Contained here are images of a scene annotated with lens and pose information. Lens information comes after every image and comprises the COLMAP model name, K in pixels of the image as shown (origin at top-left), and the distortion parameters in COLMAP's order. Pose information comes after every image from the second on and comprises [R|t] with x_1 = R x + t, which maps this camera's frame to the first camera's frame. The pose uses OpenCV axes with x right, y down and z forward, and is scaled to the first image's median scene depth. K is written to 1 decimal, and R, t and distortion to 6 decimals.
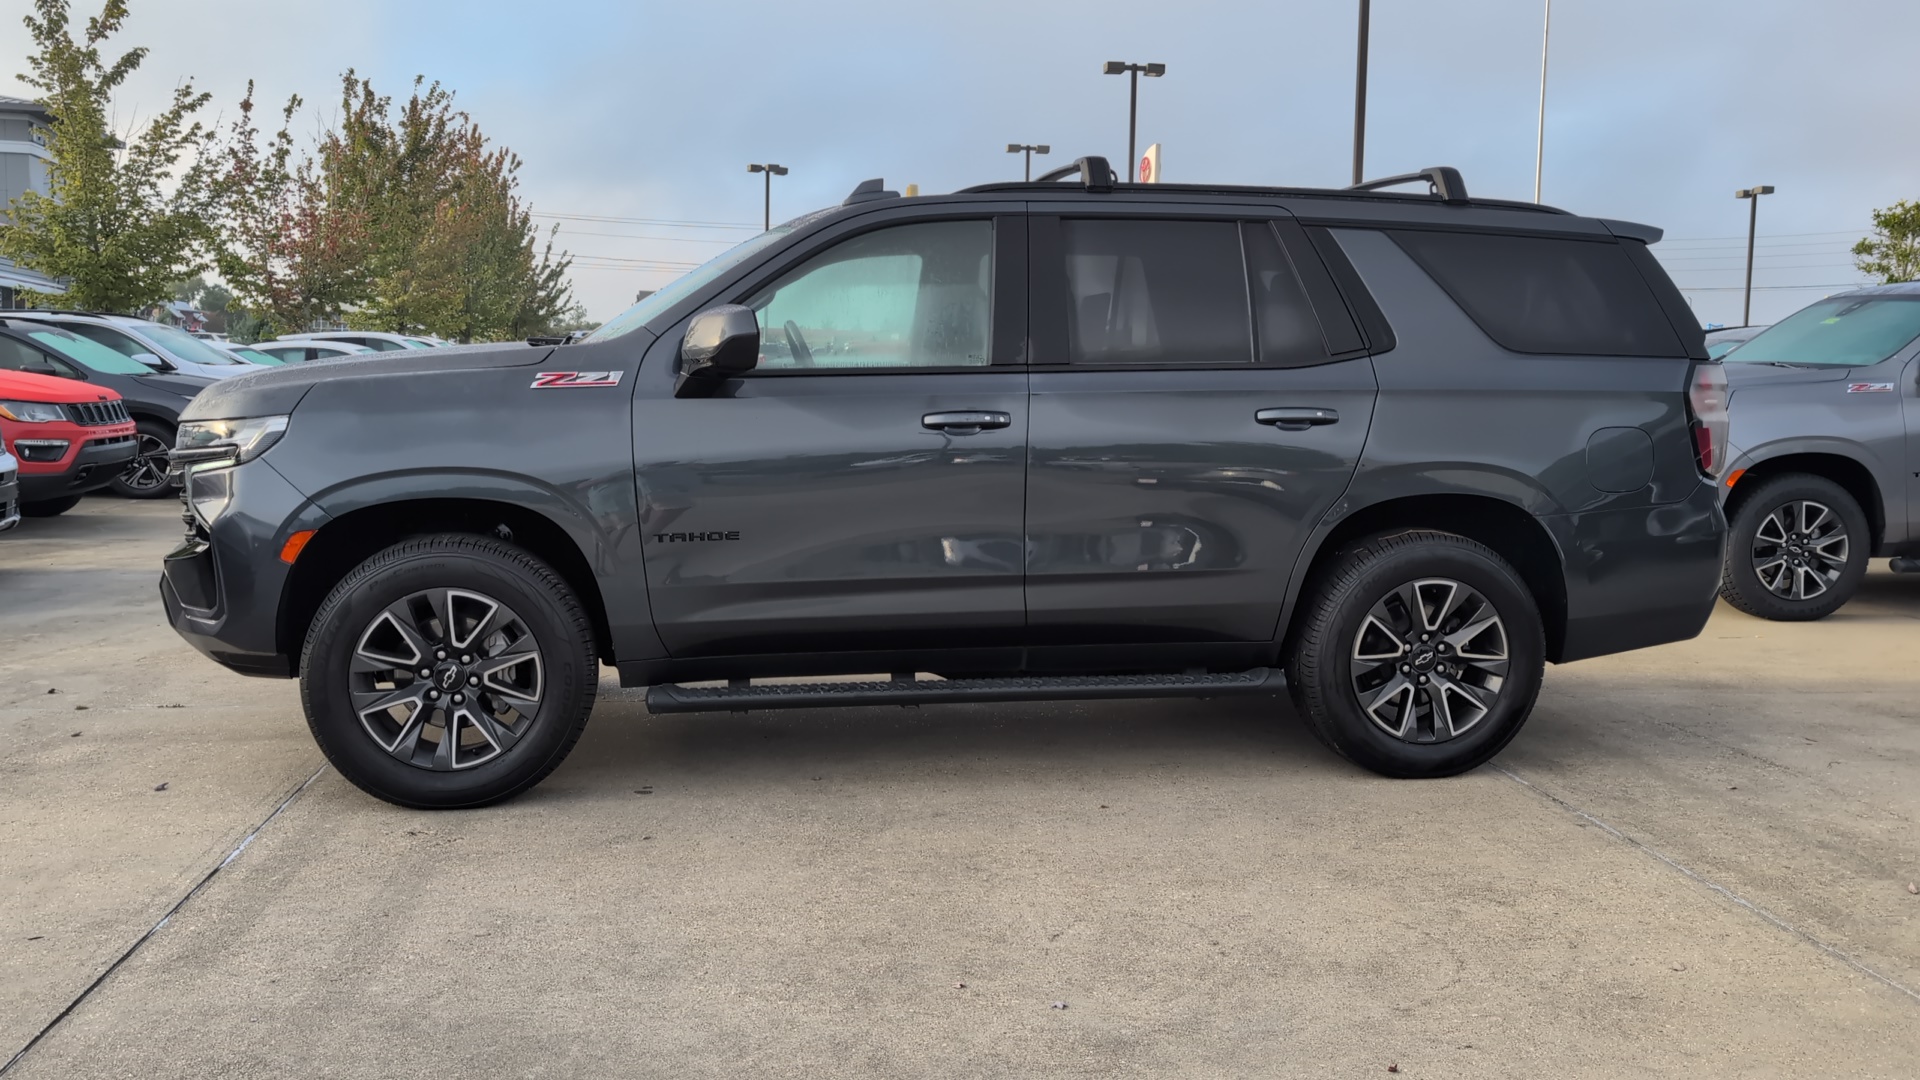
lens RADIAL K [[1650.3, 0, 966.3], [0, 1650.3, 547.8], [0, 0, 1]] dist [0.035561, -0.043920]
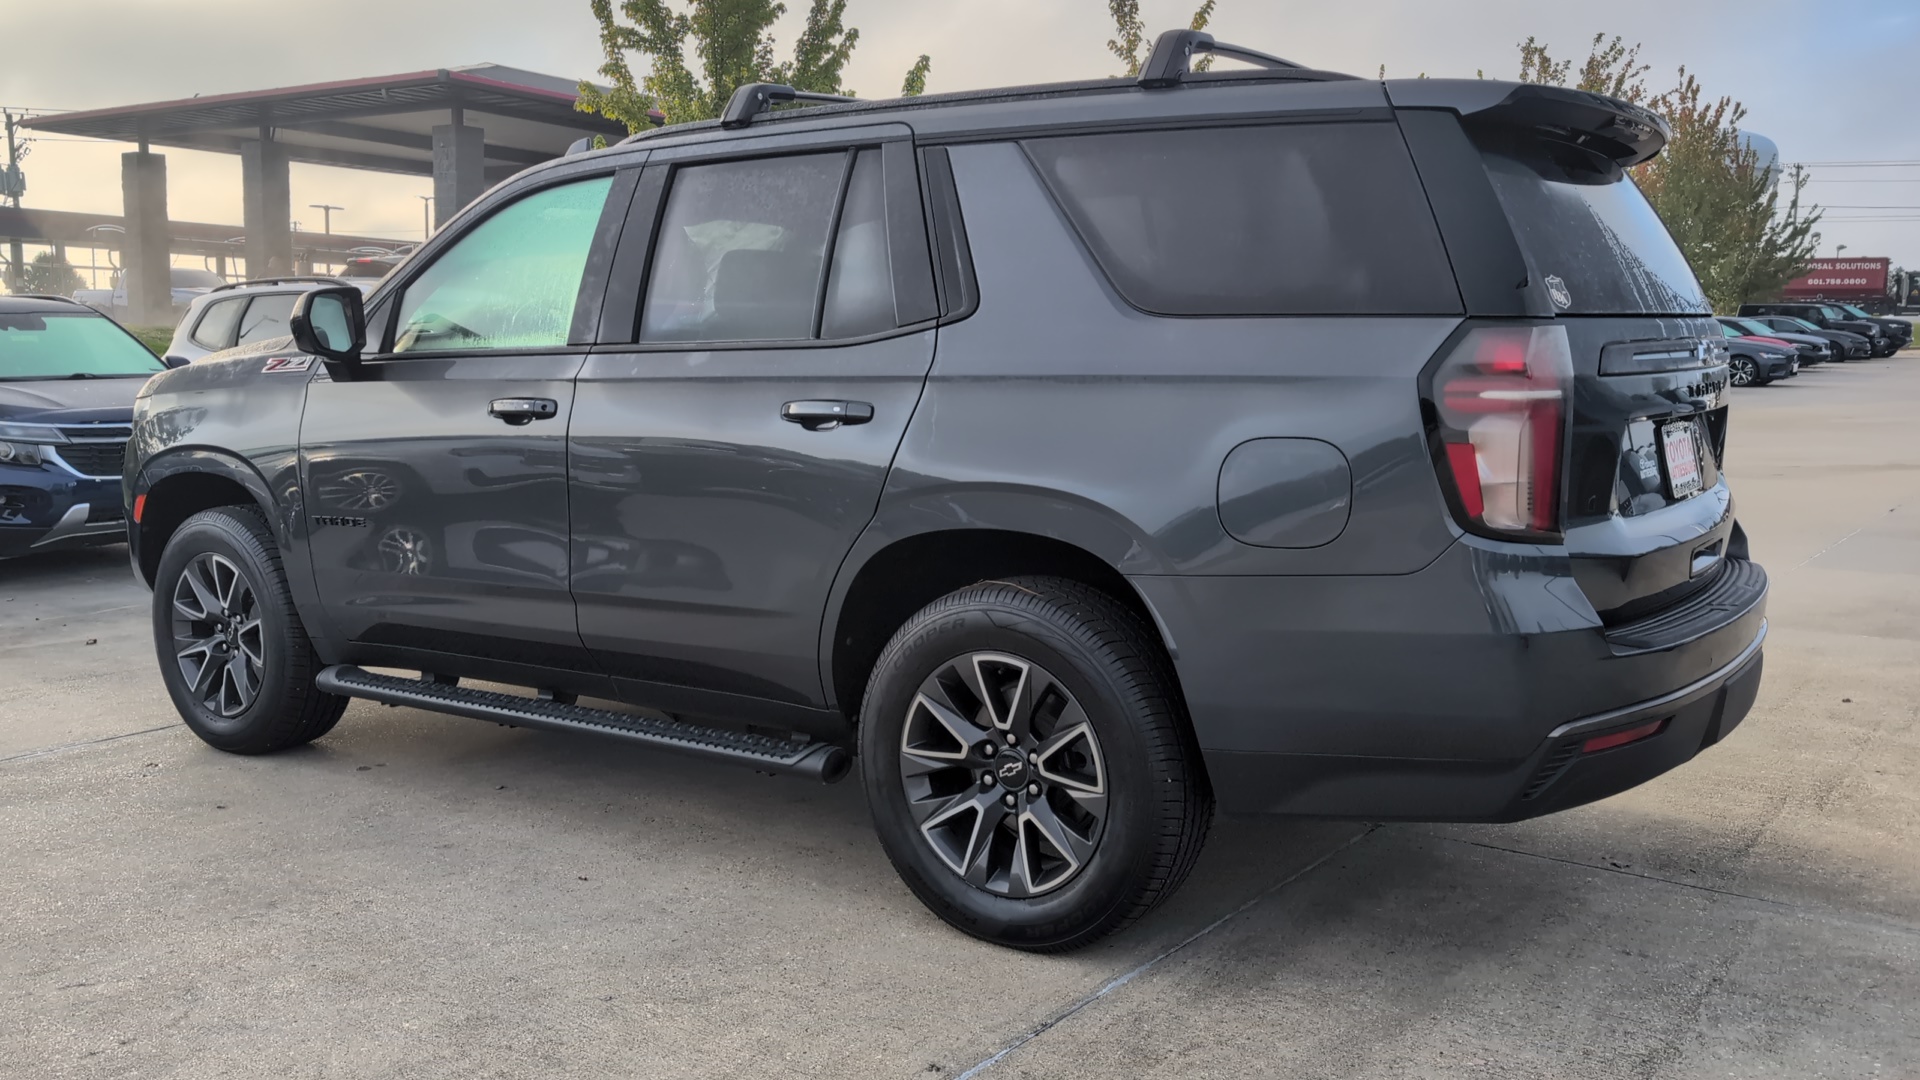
lens RADIAL K [[1650.3, 0, 963.4], [0, 1650.3, 529.0], [0, 0, 1]] dist [0.035561, -0.043920]
pose [[0.701612, 0.065874, -0.709508, 0.745748], [-0.062238, 0.997577, 0.031074, -0.052107], [0.709836, 0.022356, 0.704012, 0.512791]]
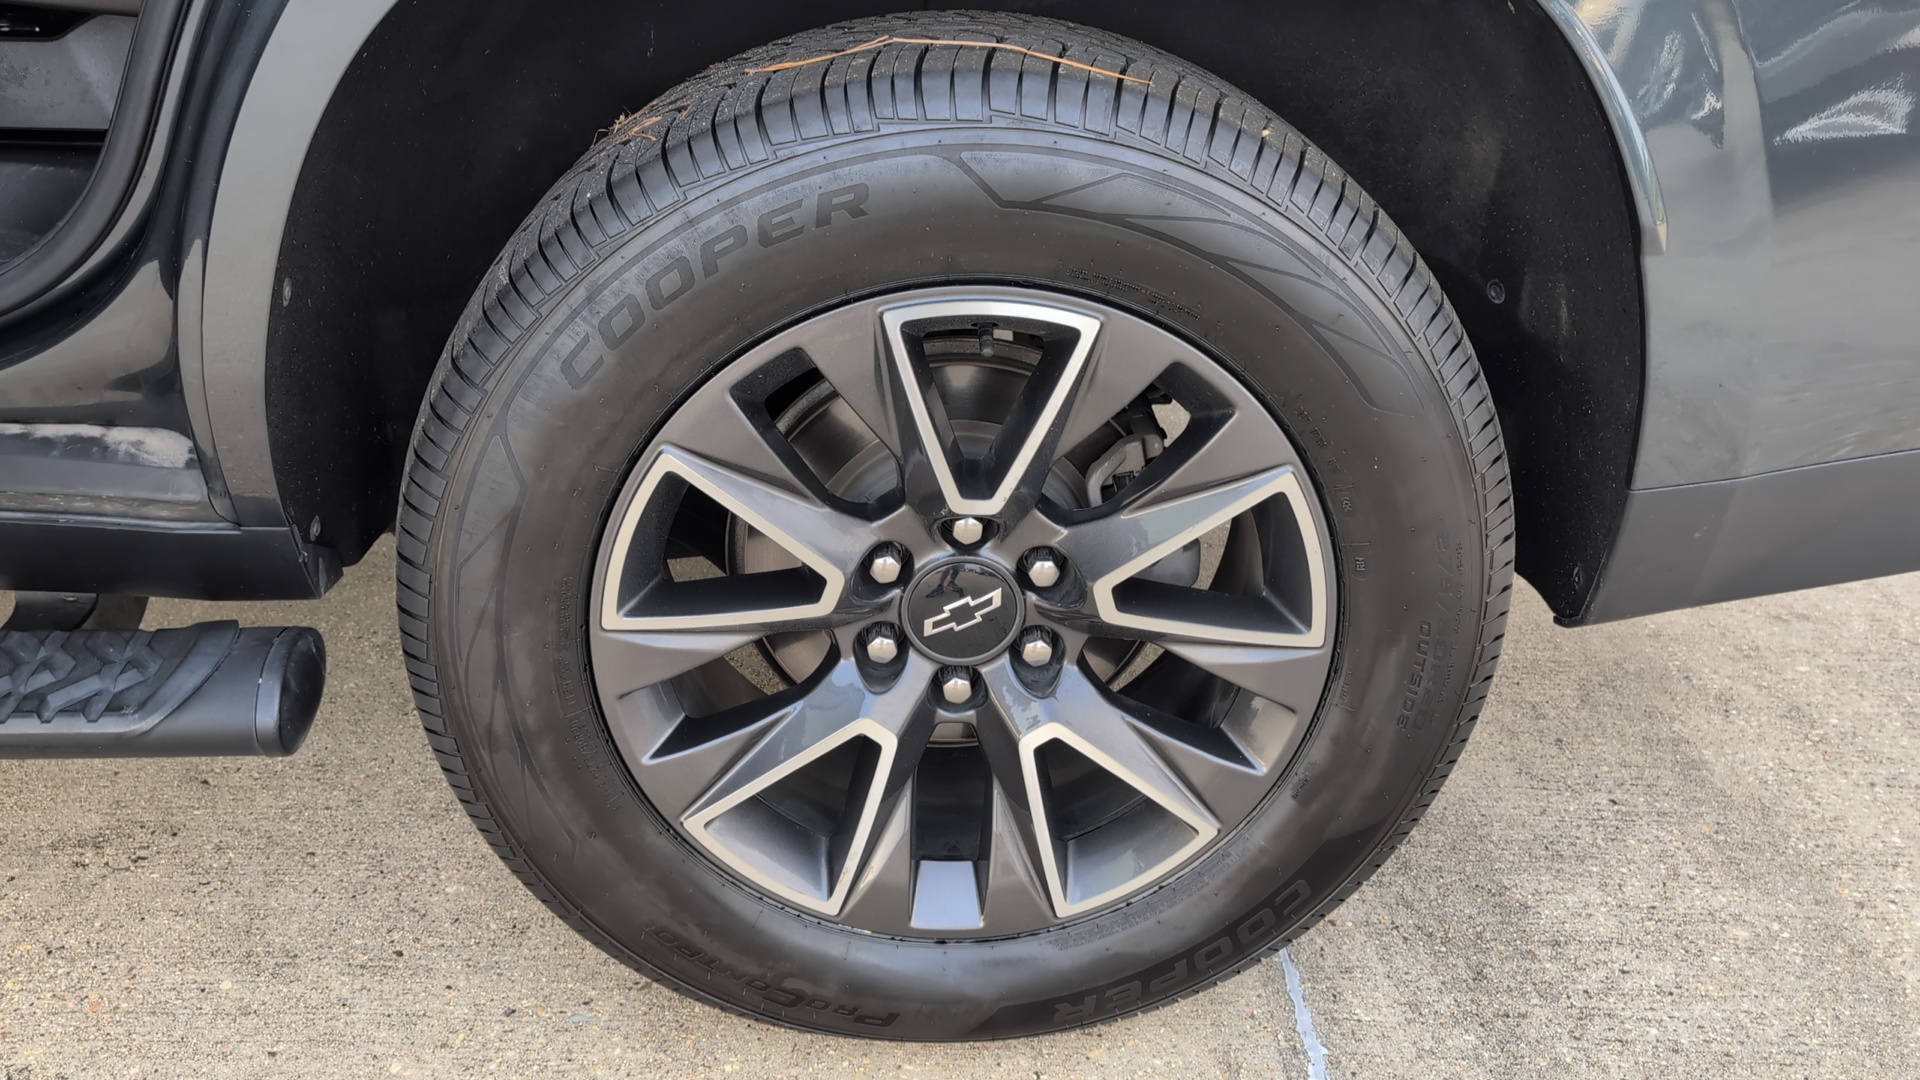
lens RADIAL K [[1650.3, 0, 947.0], [0, 1650.3, 547.1], [0, 0, 1]] dist [0.035561, -0.043920]
pose [[0.992931, 0.075198, -0.091835, 0.298472], [-0.038145, 0.934827, 0.353049, -0.023752], [0.112399, -0.347050, 0.931087, 0.796063]]
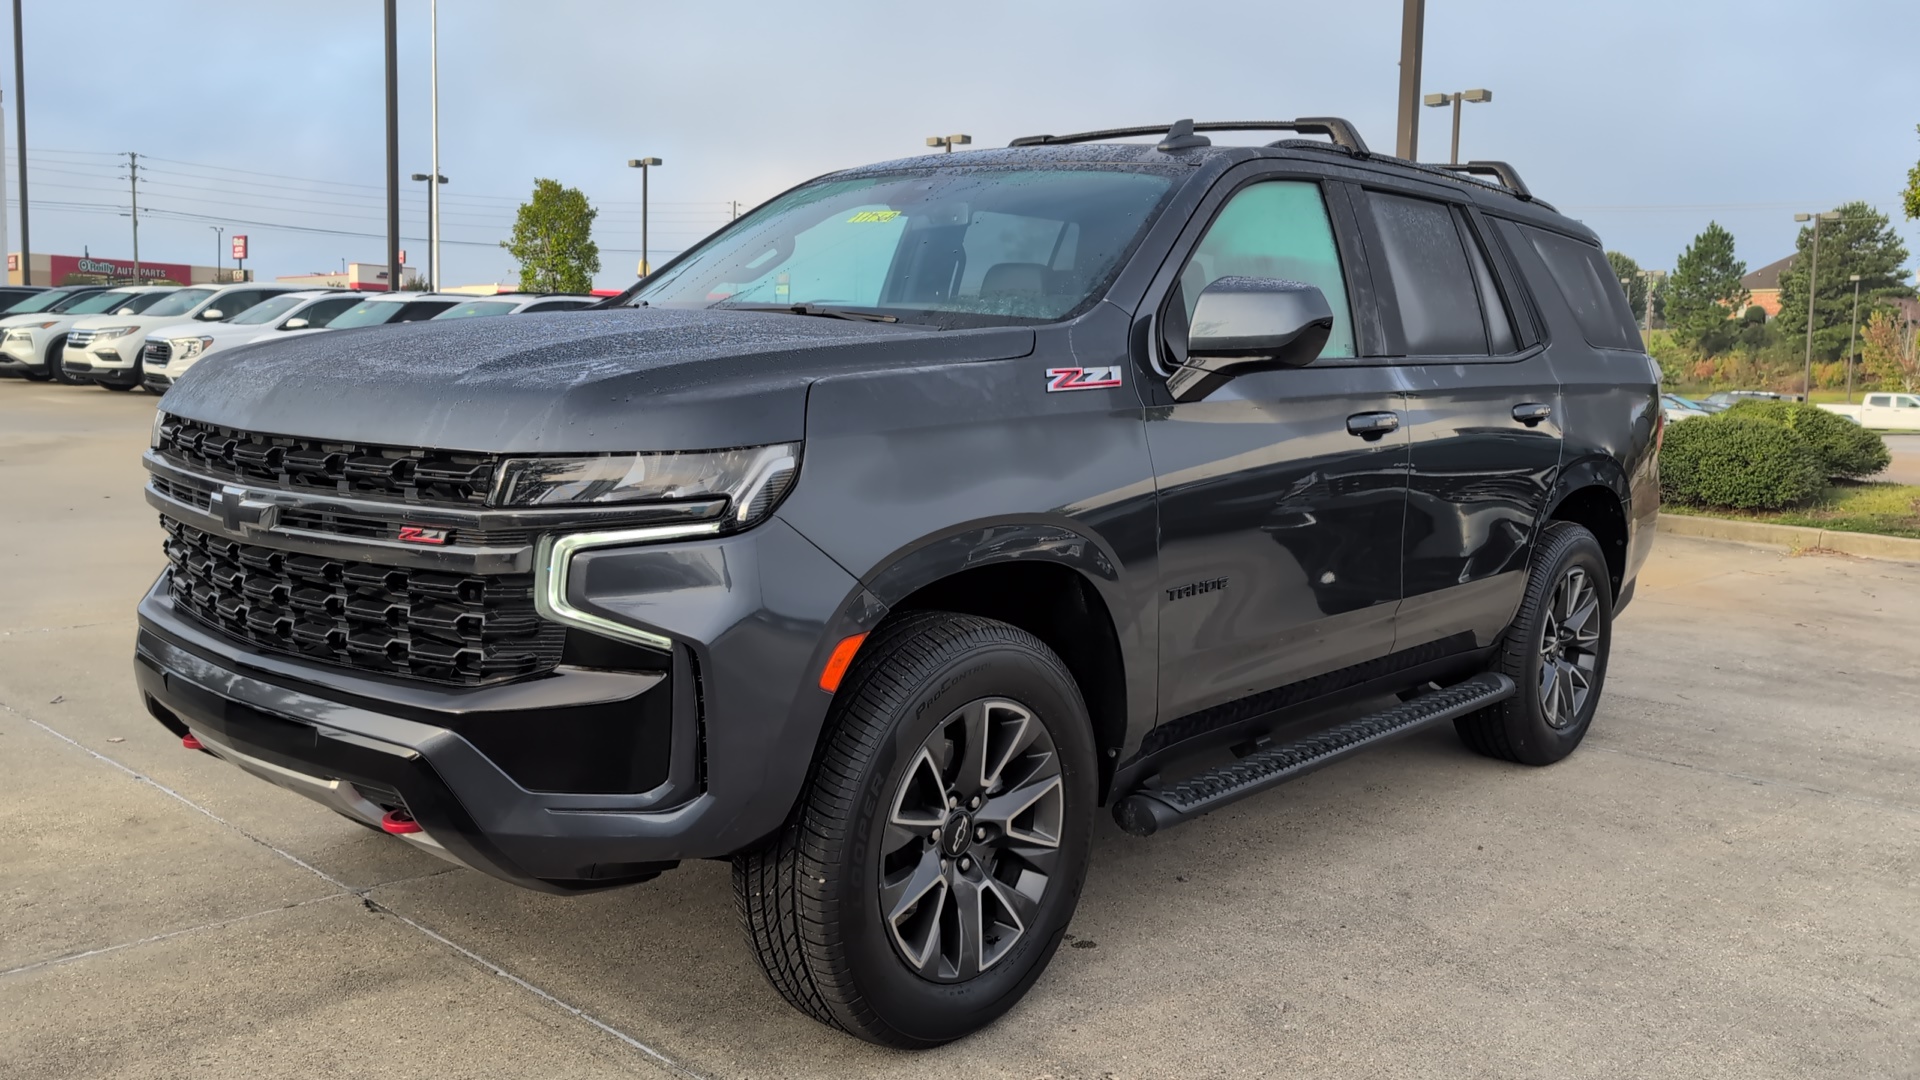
lens RADIAL K [[1650.3, 0, 954.1], [0, 1650.3, 533.0], [0, 0, 1]] dist [0.035561, -0.043920]
pose [[0.766463, -0.063817, 0.639110, -0.658982], [0.050500, 0.997959, 0.039086, -0.060535], [-0.640300, 0.002317, 0.768121, 0.456773]]
